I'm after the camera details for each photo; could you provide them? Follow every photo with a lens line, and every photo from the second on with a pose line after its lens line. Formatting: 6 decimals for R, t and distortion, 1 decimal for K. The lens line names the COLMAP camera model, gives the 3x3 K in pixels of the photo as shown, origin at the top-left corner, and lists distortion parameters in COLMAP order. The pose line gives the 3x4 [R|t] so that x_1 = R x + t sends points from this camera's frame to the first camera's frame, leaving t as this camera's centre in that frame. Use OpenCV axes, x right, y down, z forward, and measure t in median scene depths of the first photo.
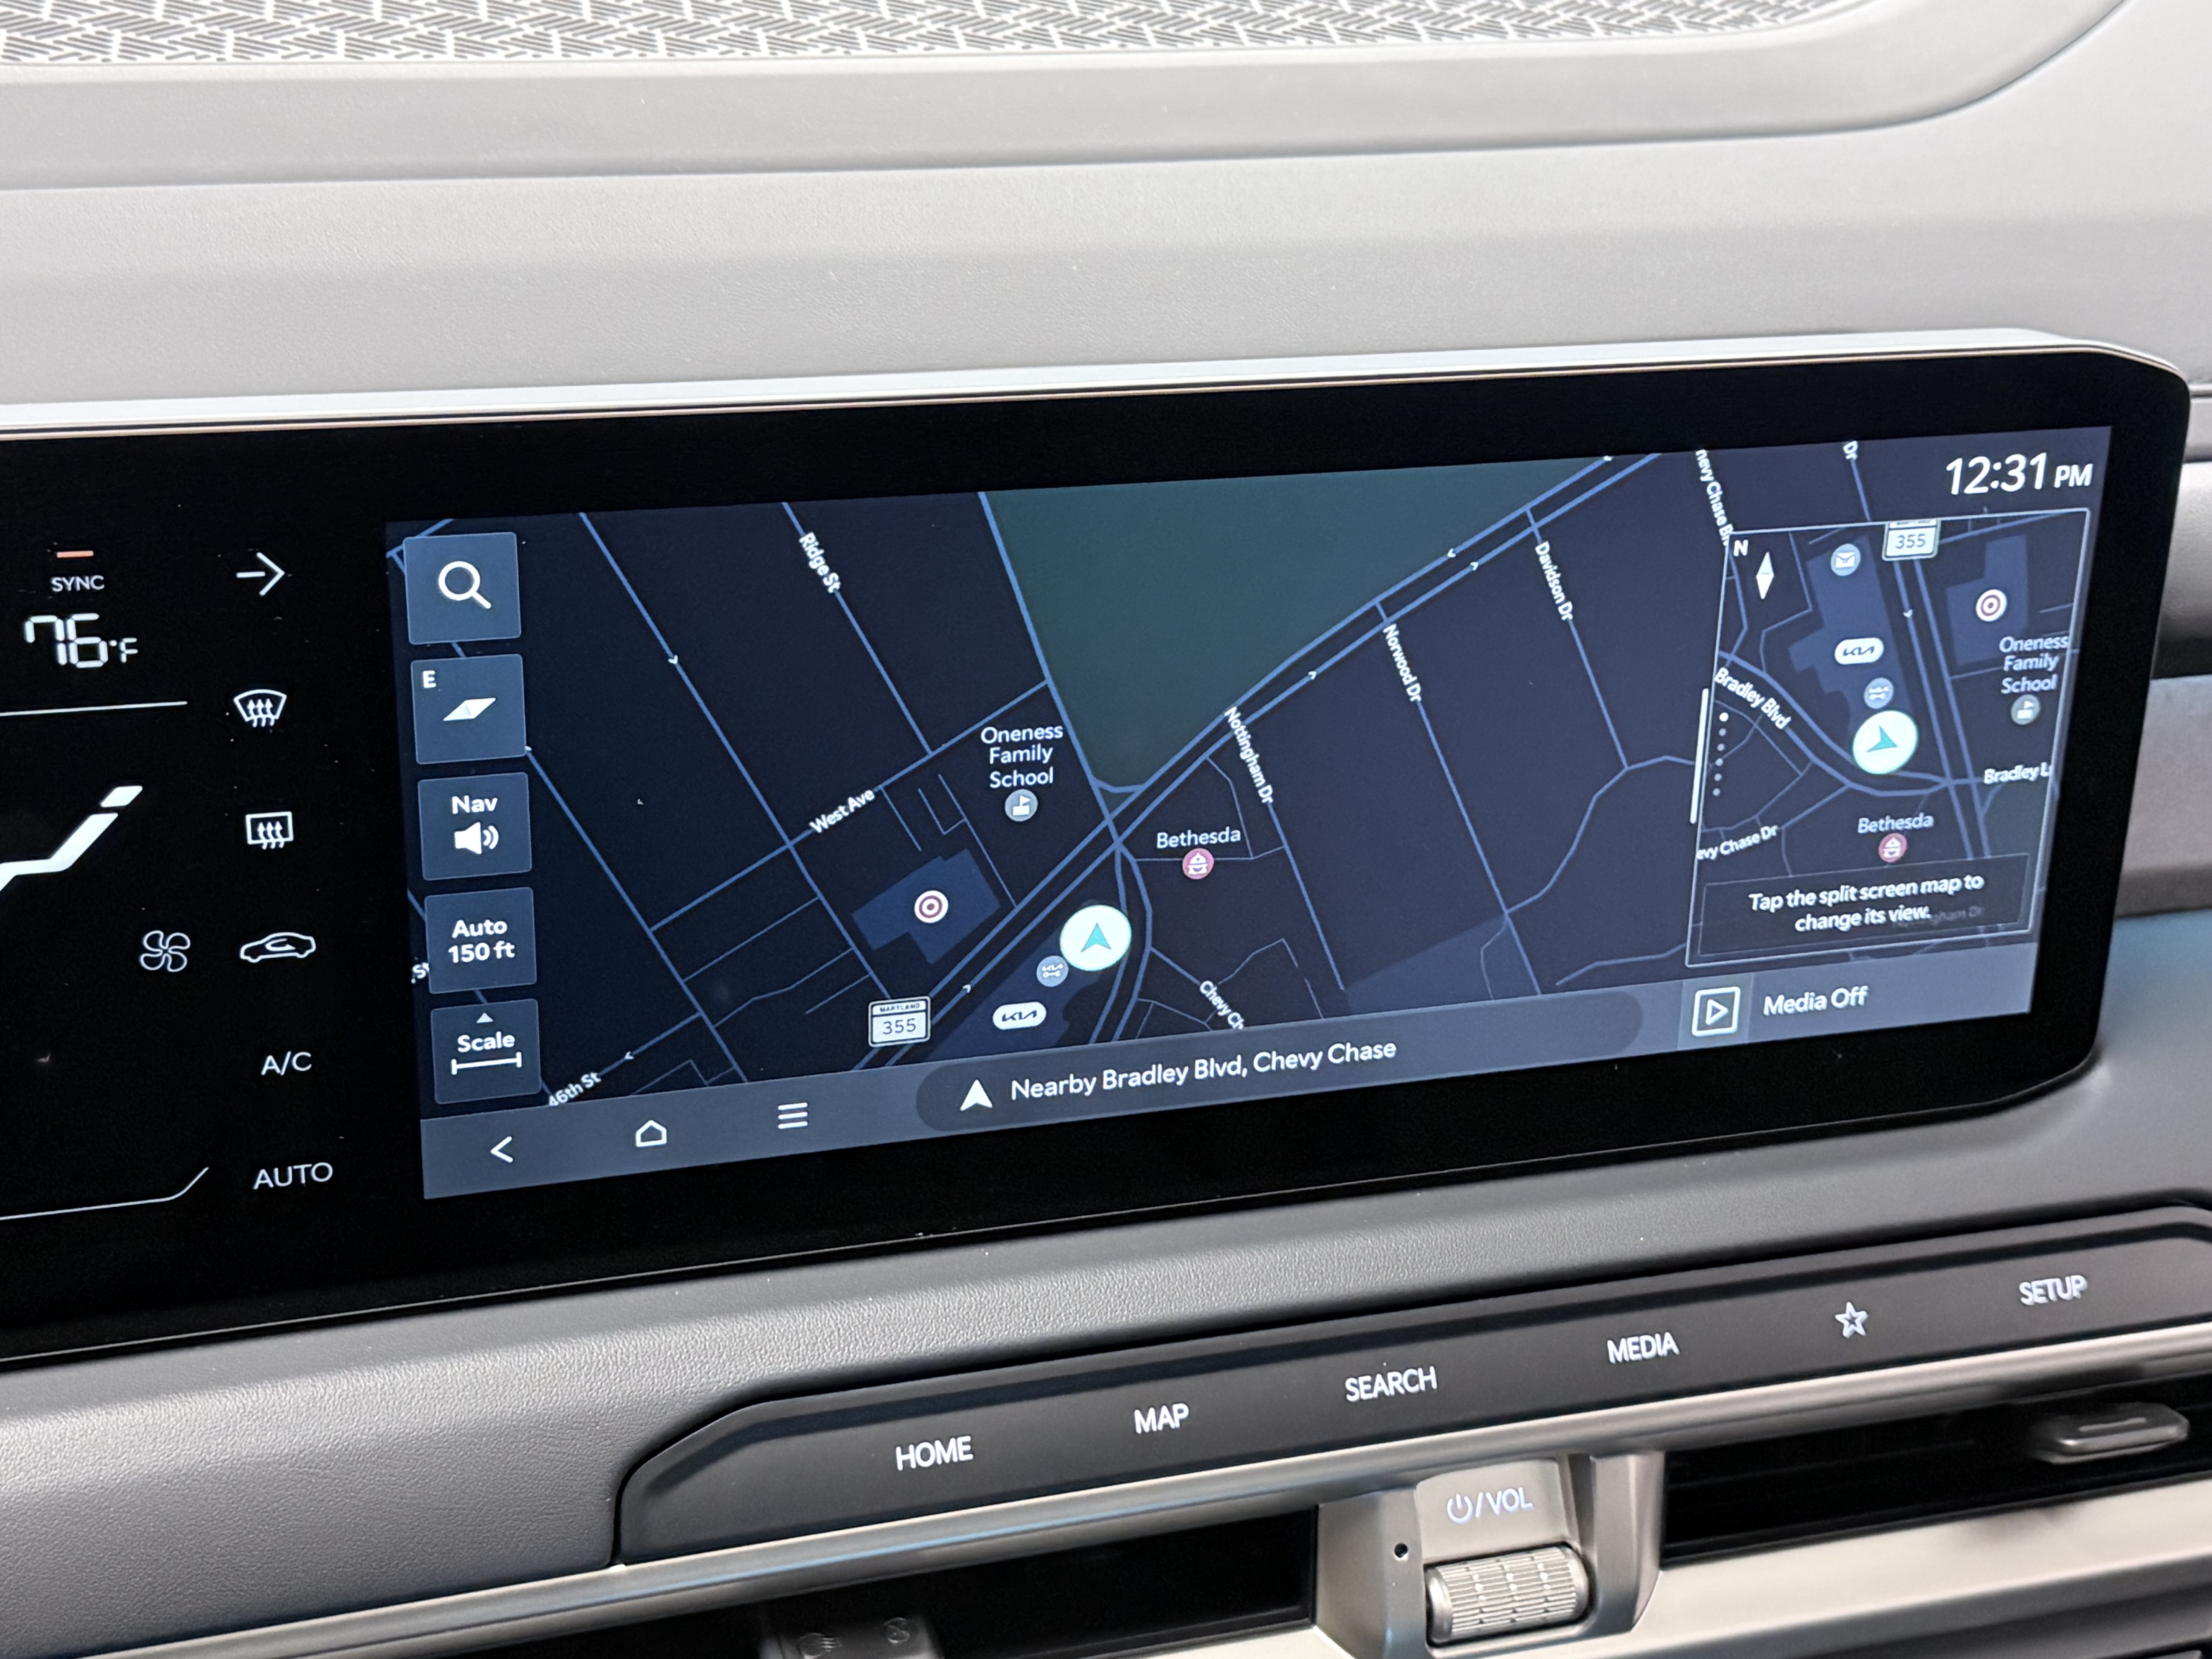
lens RADIAL K [[3057.9, 0, 1106.0], [0, 3057.9, 829.5], [0, 0, 1]] dist [0.149183, -0.137106]
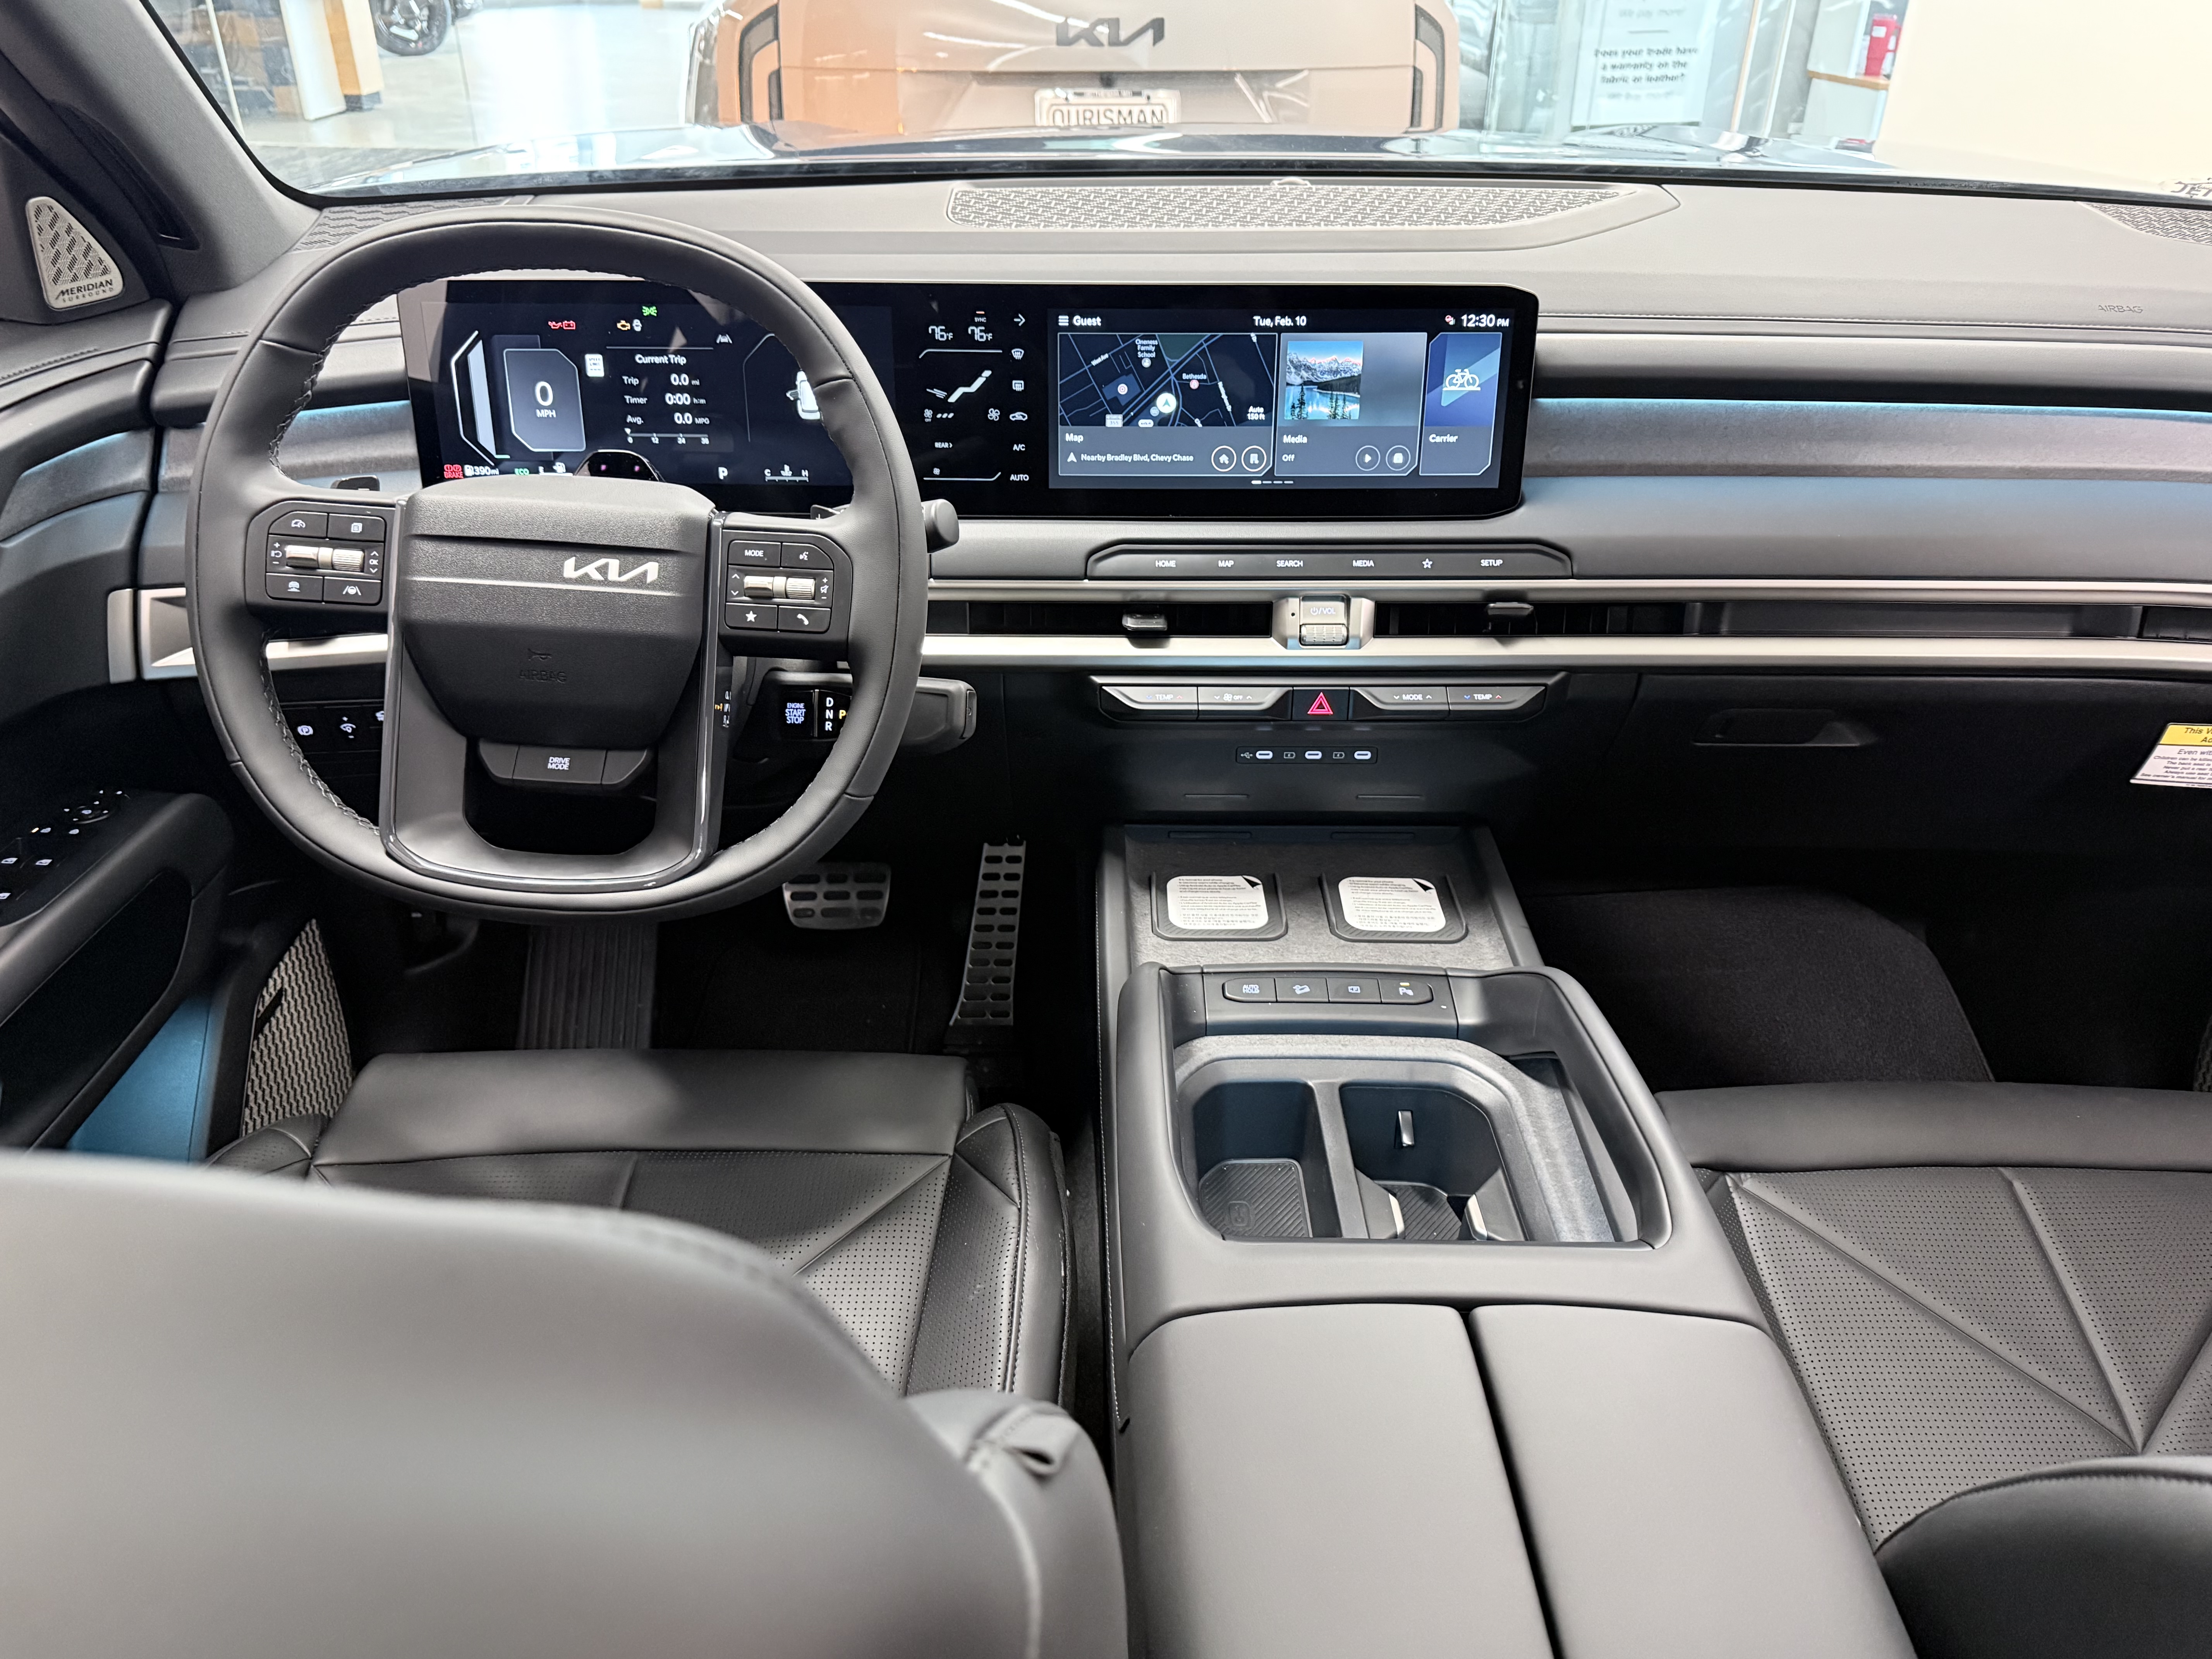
lens RADIAL K [[1602.8, 0, 1106.0], [0, 1602.8, 829.5], [0, 0, 1]] dist [0.167707, -0.318936]
pose [[0.952232, 0.085224, -0.293243, 0.495315], [-0.088600, 0.996066, 0.001777, 0.531262], [0.292241, 0.024289, 0.956036, -0.979043]]
